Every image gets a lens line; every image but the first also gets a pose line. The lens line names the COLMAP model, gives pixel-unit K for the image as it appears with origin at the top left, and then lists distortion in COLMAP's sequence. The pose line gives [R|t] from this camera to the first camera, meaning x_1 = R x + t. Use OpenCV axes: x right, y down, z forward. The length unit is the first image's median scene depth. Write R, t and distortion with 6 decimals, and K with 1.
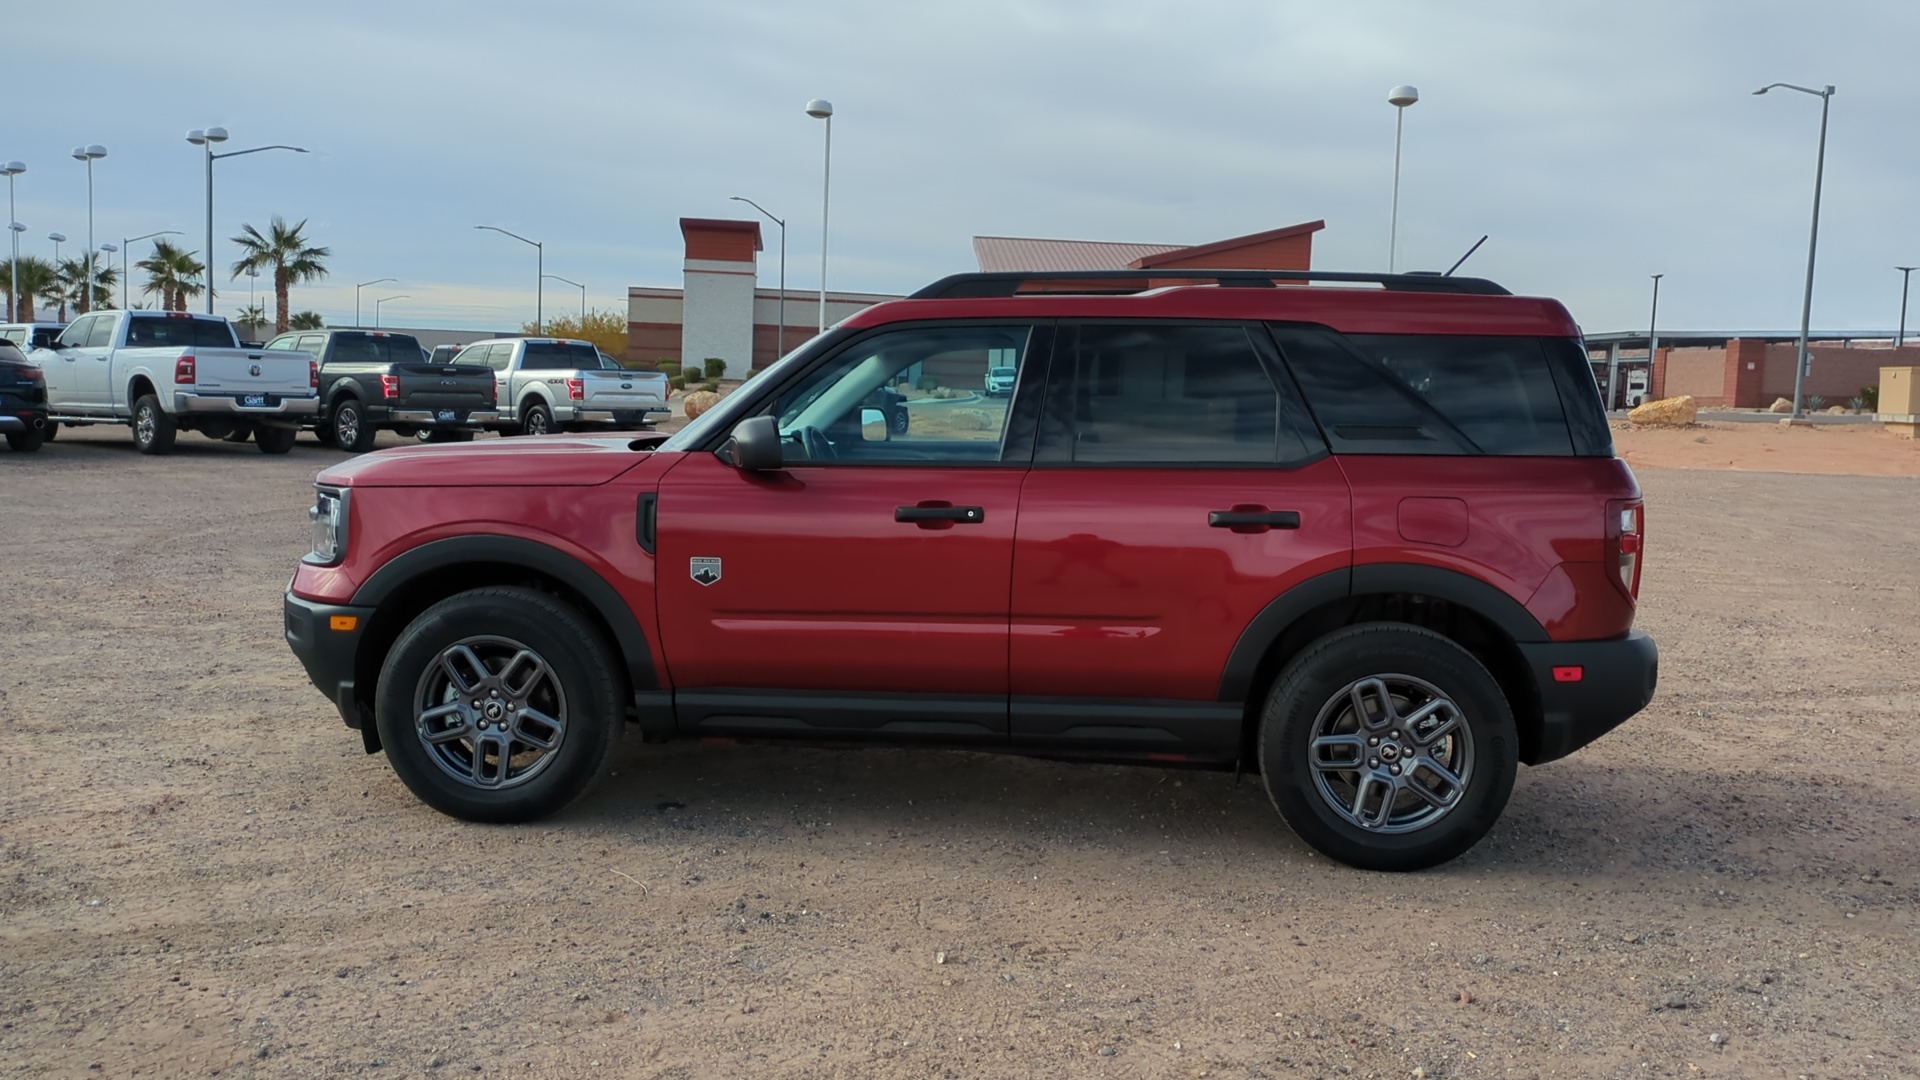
lens RADIAL K [[1650.6, 0, 969.4], [0, 1650.6, 537.8], [0, 0, 1]] dist [0.043076, -0.017641]
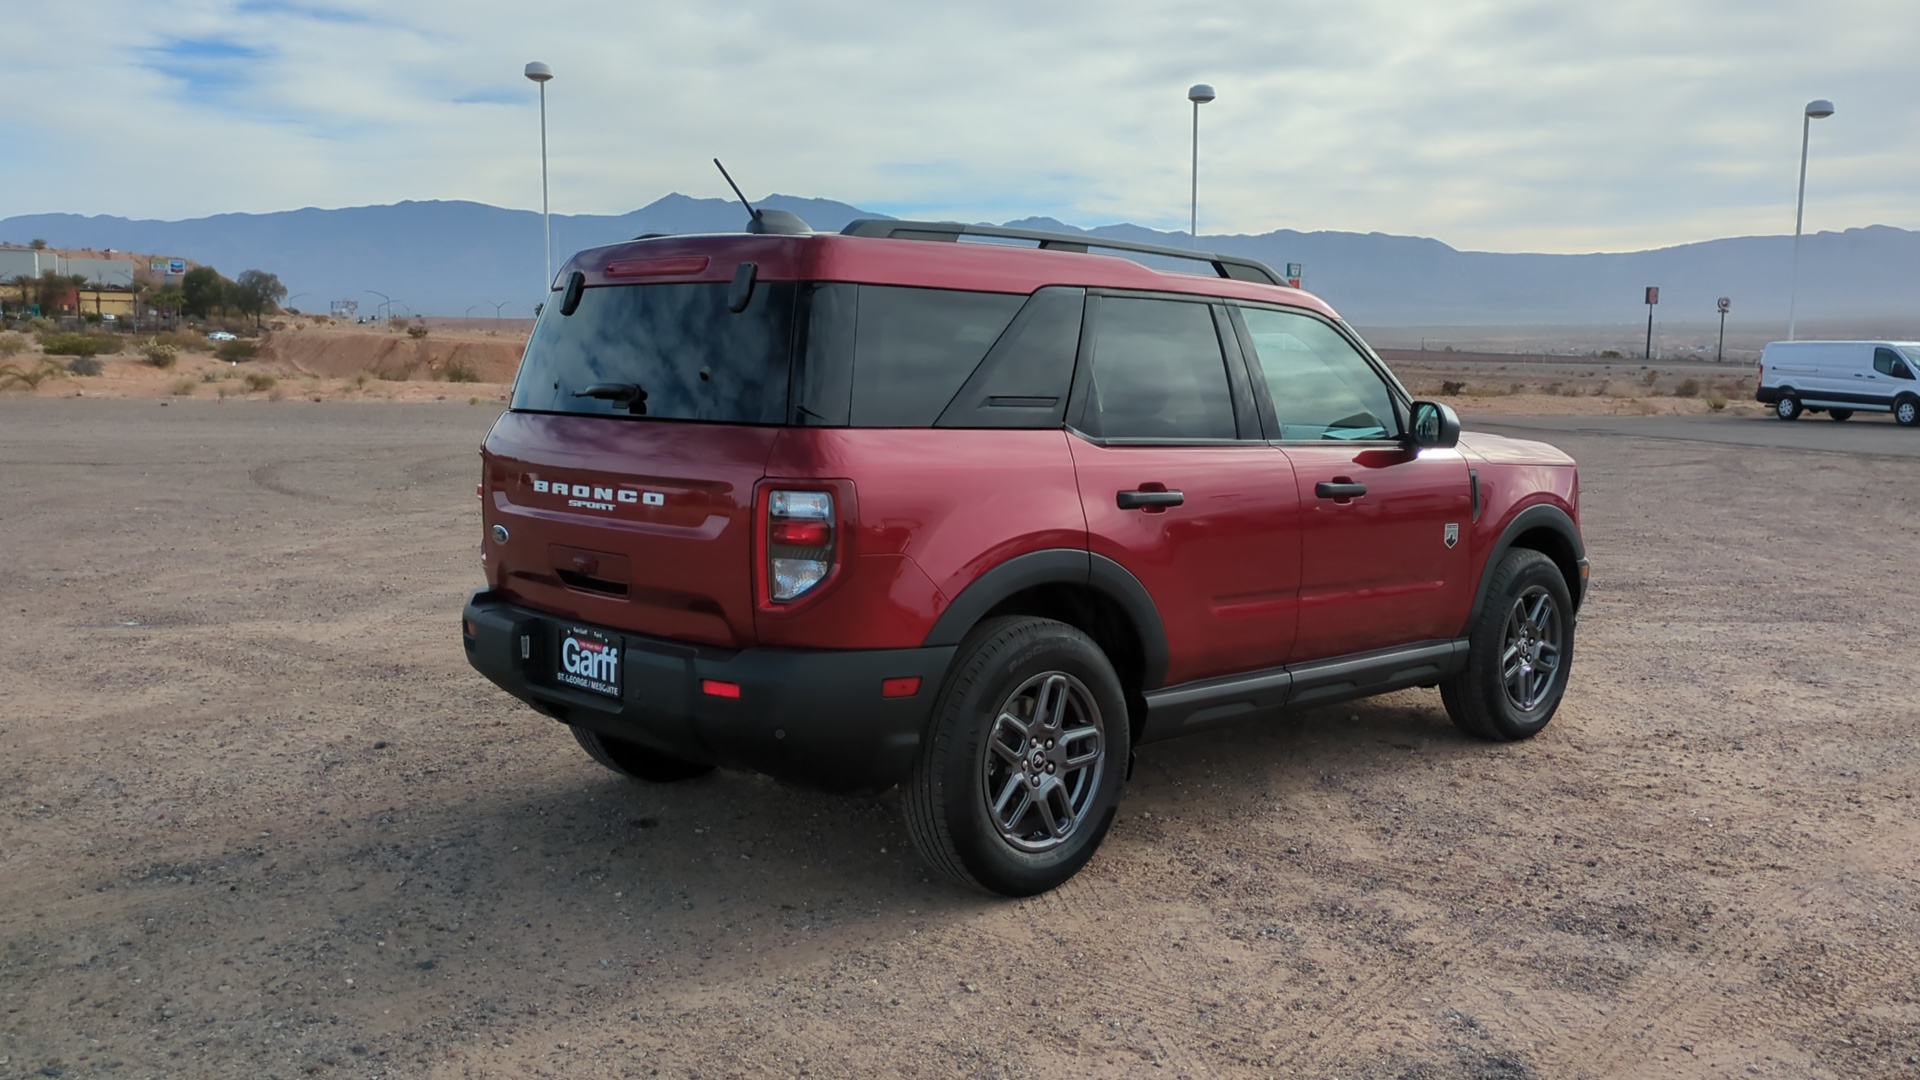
lens RADIAL K [[1650.6, 0, 969.4], [0, 1650.6, 537.8], [0, 0, 1]] dist [0.043076, -0.017641]
pose [[-0.648337, 0.040167, -0.760293, 0.189705], [-0.104636, 0.984431, 0.141237, -0.027891], [0.754129, 0.171123, -0.634040, 0.362216]]
